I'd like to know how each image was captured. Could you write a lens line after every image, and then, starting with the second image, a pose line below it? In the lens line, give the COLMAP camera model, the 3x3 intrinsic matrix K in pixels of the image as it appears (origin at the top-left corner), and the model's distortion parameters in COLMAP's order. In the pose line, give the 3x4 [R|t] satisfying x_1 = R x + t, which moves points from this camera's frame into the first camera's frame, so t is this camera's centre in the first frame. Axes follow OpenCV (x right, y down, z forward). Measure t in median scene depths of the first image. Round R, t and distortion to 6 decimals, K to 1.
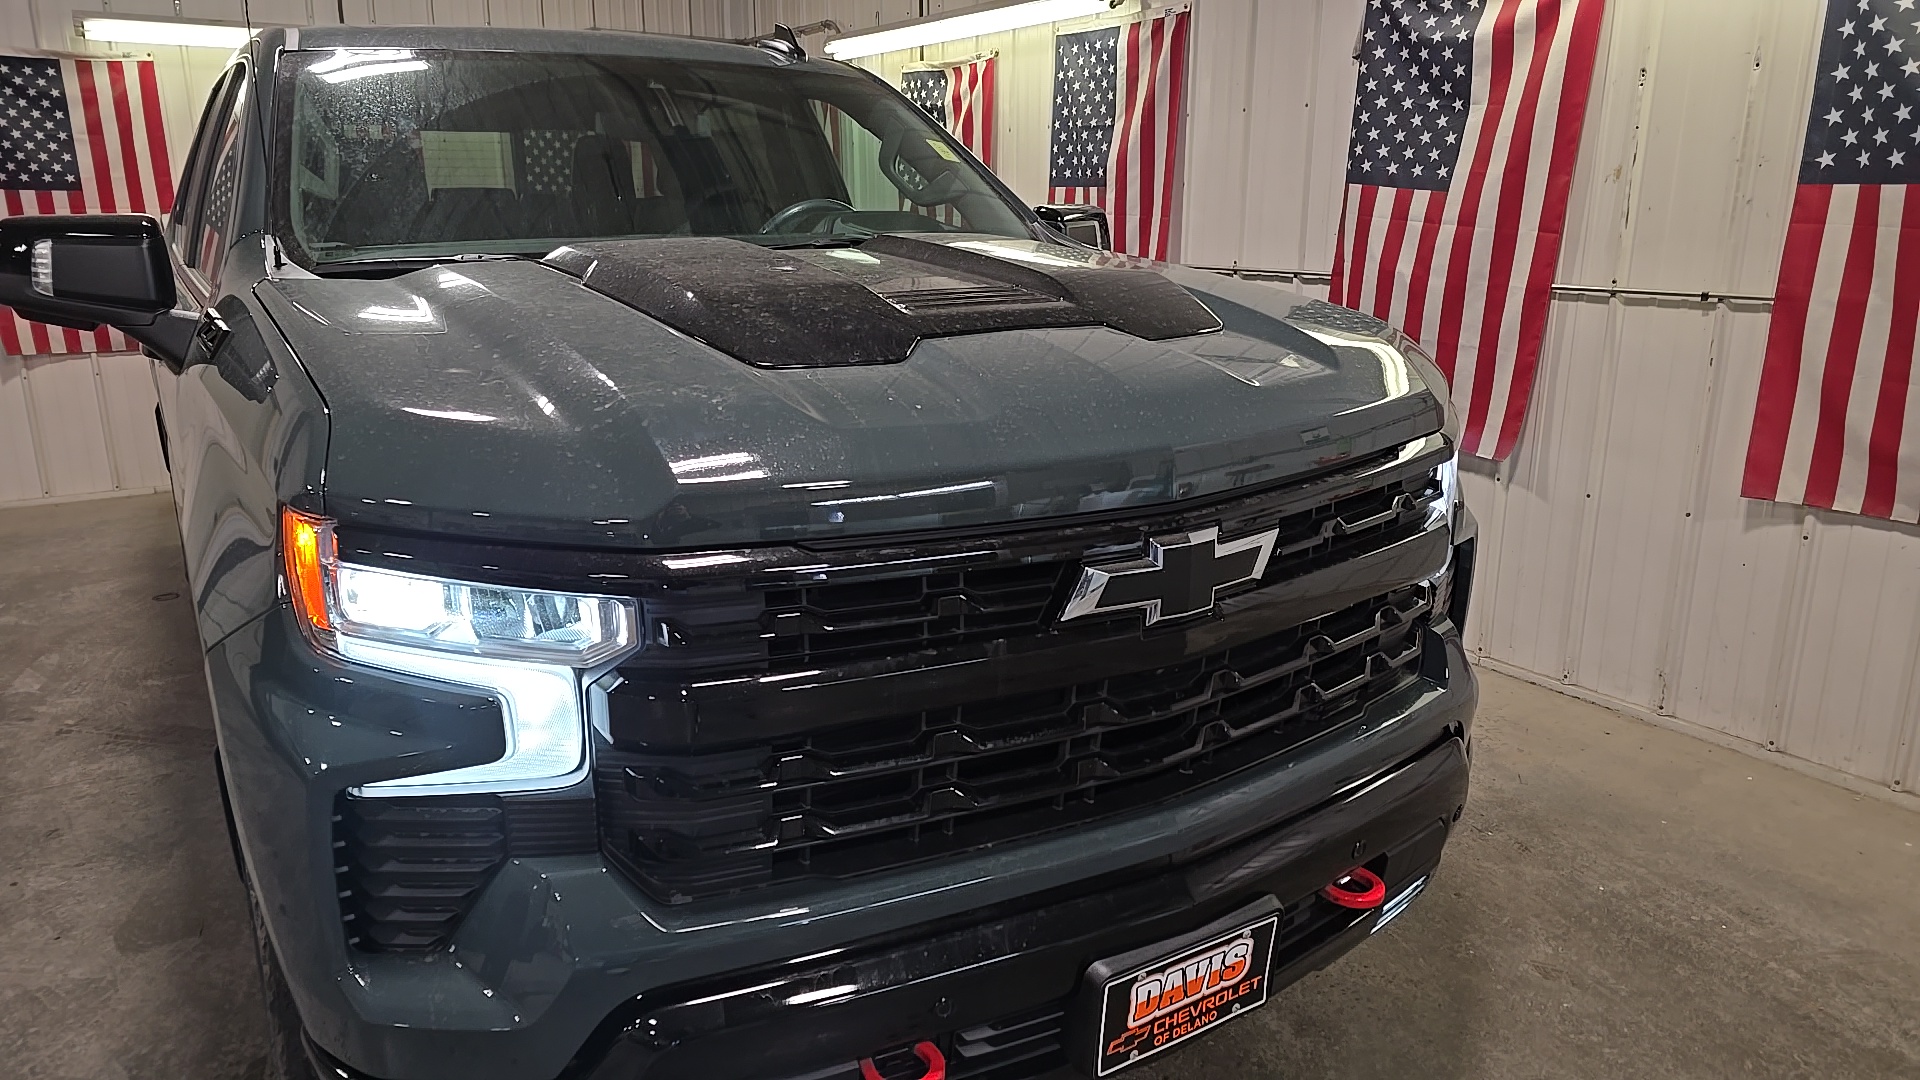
lens RADIAL K [[1288.9, 0, 955.8], [0, 1288.9, 580.8], [0, 0, 1]] dist [0.041196, -0.035110]
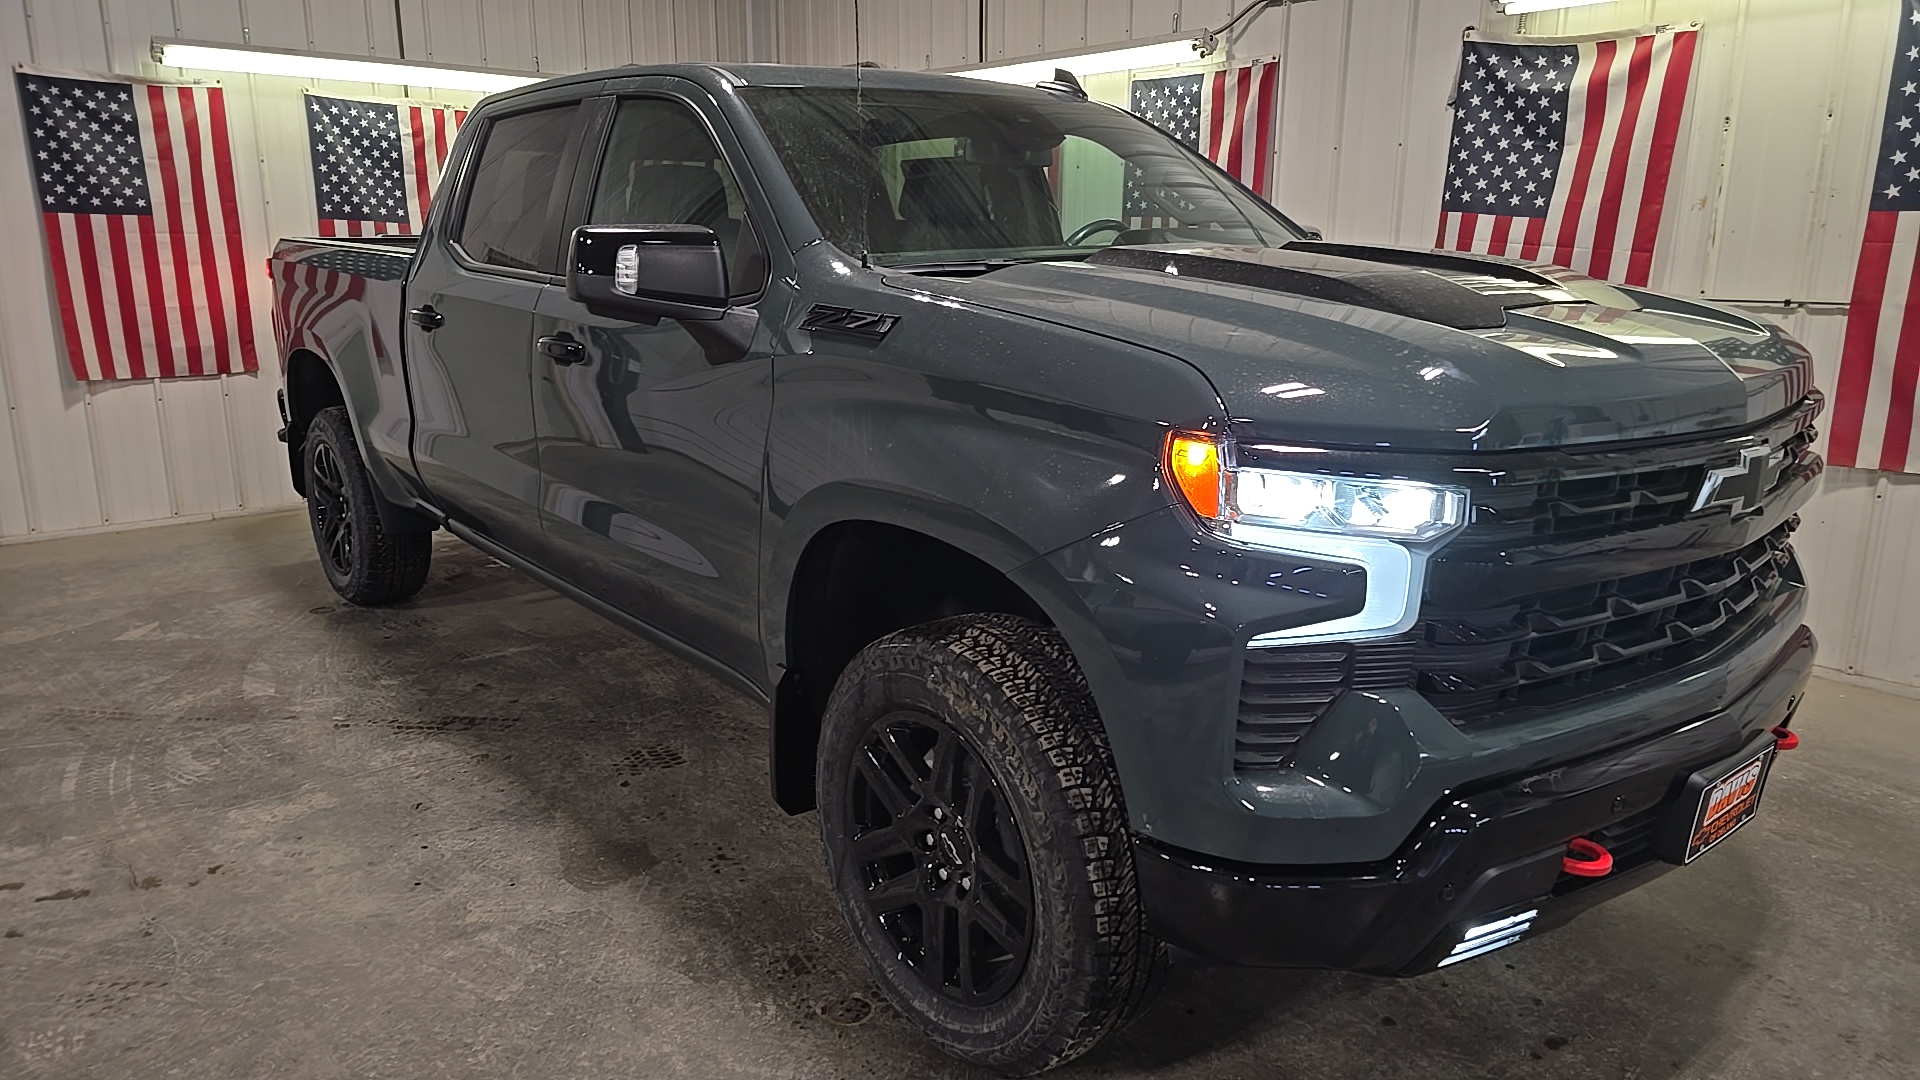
lens RADIAL K [[1288.9, 0, 955.8], [0, 1288.9, 580.8], [0, 0, 1]] dist [0.041196, -0.035110]
pose [[0.991241, -0.029726, 0.128673, -0.300057], [0.033408, 0.999089, -0.026550, 0.040263], [-0.127766, 0.030617, 0.991332, -0.085799]]
